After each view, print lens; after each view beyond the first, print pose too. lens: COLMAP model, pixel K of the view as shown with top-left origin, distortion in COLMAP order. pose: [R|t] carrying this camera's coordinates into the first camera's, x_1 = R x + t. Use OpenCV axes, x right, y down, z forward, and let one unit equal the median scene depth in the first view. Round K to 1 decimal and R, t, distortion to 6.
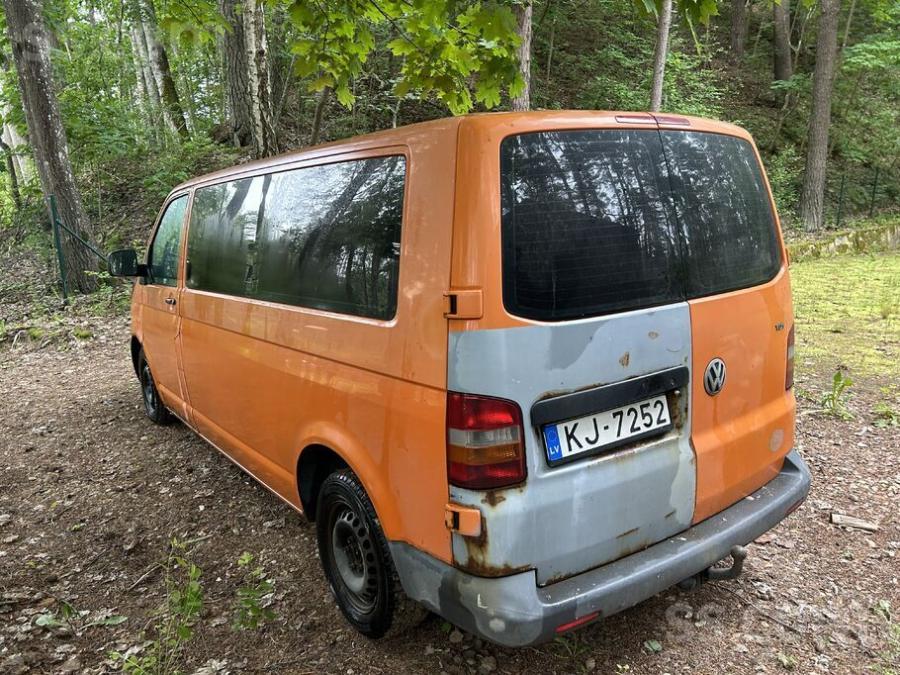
lens RADIAL K [[688.4, 0, 437.2], [0, 688.4, 308.3], [0, 0, 1]] dist [0.033541, -0.024414]
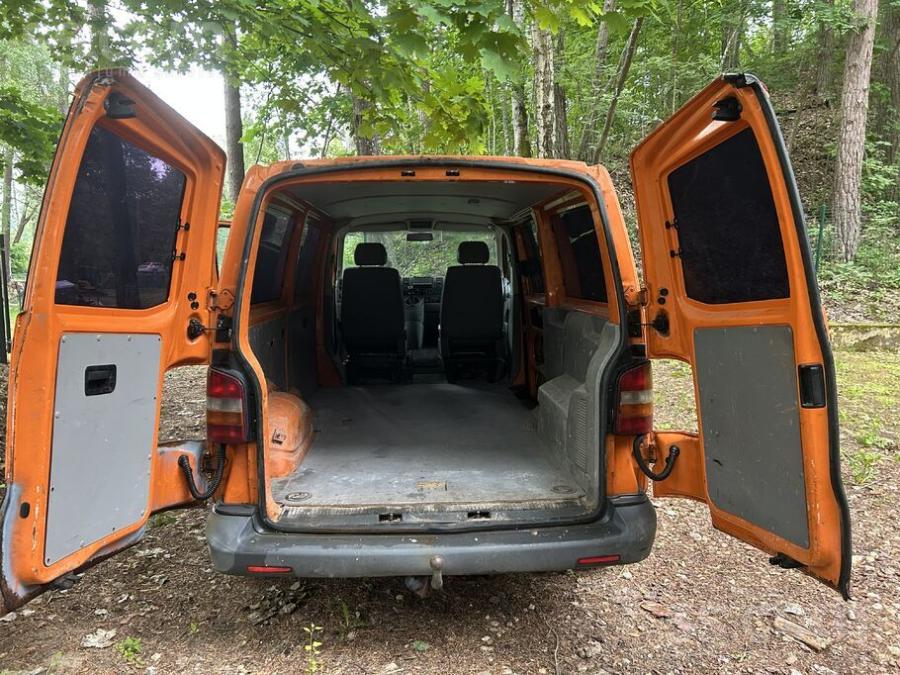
lens RADIAL K [[688.4, 0, 455.5], [0, 688.4, 303.8], [0, 0, 1]] dist [0.033541, -0.024414]
pose [[0.848001, 0.076658, -0.524422, 0.848264], [-0.112388, 0.992991, -0.036583, -0.004569], [0.517942, 0.089962, 0.850672, 0.068373]]
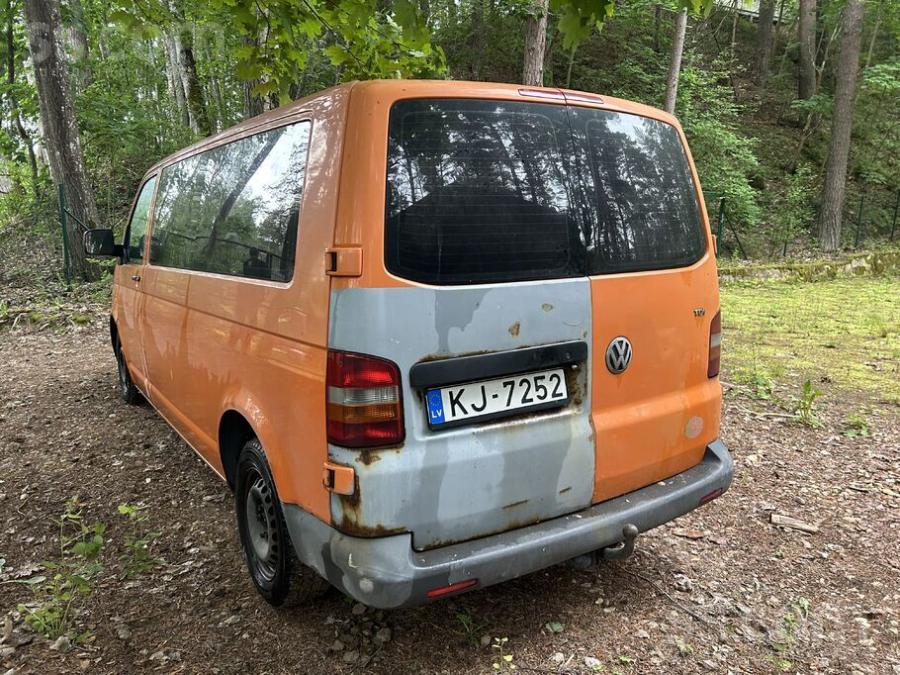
lens RADIAL K [[684.0, 0, 440.6], [0, 684.0, 303.4], [0, 0, 1]] dist [0.055217, -0.058057]
pose [[0.998665, 0.039006, -0.033850, 0.159795], [-0.039847, 0.998905, -0.024510, 0.053961], [0.032857, 0.025826, 0.999126, -0.000404]]
